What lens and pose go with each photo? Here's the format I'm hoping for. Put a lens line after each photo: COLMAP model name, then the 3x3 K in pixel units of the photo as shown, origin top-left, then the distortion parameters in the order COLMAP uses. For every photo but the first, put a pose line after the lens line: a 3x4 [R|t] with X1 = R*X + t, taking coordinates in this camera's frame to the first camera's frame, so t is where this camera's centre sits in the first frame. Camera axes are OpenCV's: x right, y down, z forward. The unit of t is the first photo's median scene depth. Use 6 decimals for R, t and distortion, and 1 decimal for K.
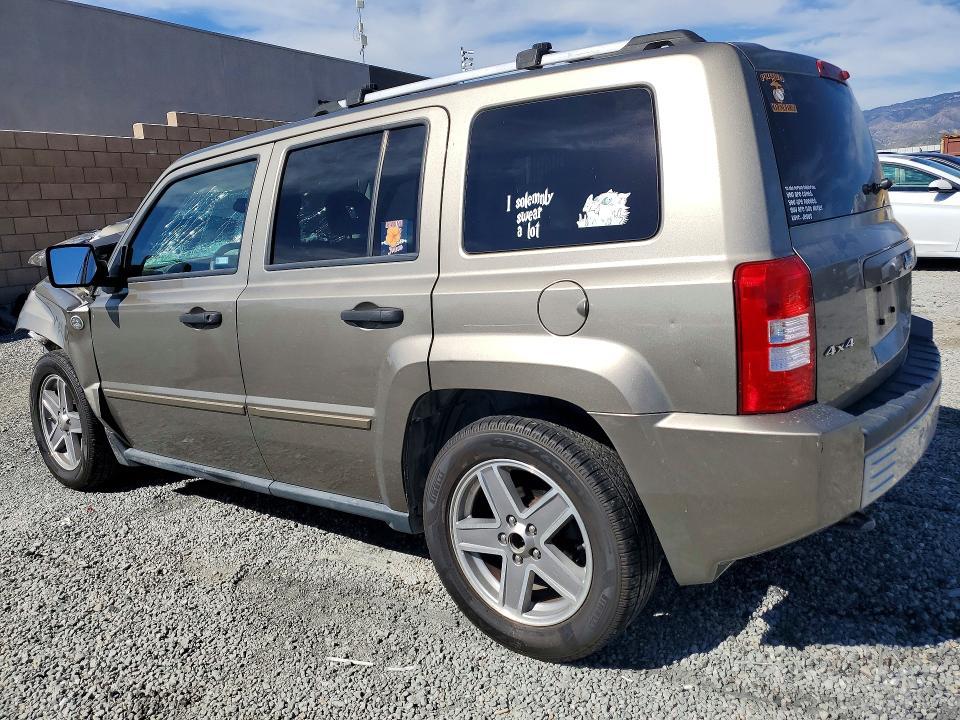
lens RADIAL K [[746.4, 0, 480.0], [0, 746.4, 360.0], [0, 0, 1]] dist [0.013075, -0.001734]
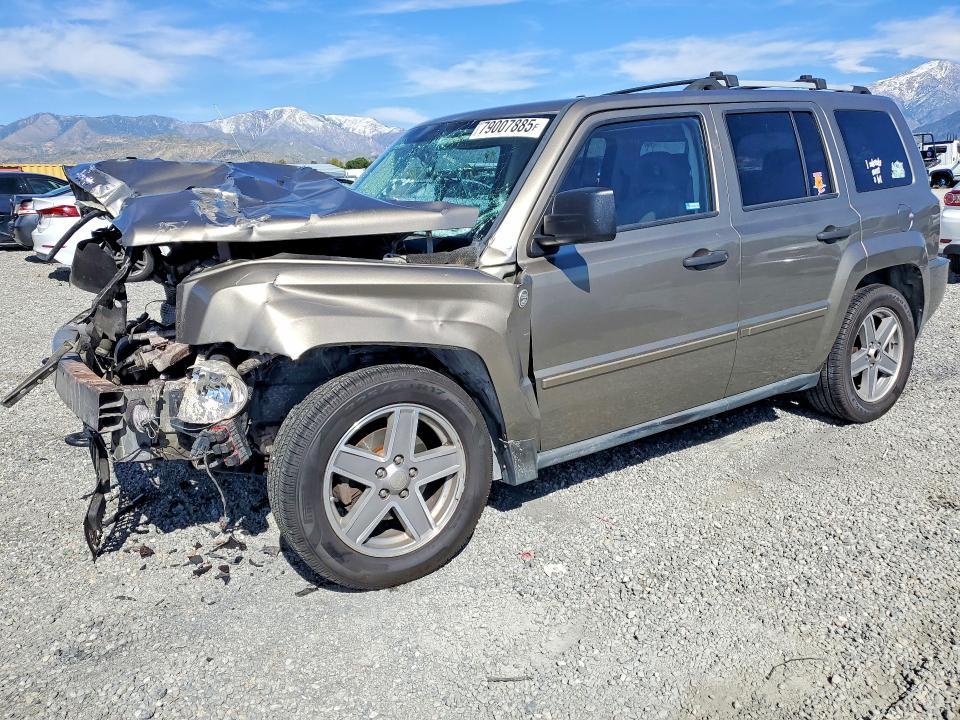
lens RADIAL K [[746.4, 0, 480.0], [0, 746.4, 360.0], [0, 0, 1]] dist [0.013075, -0.001734]
pose [[0.337654, -0.163206, 0.927013, -1.806274], [0.202463, 0.974394, 0.097803, -0.103081], [-0.919238, 0.154663, 0.362051, 1.136462]]
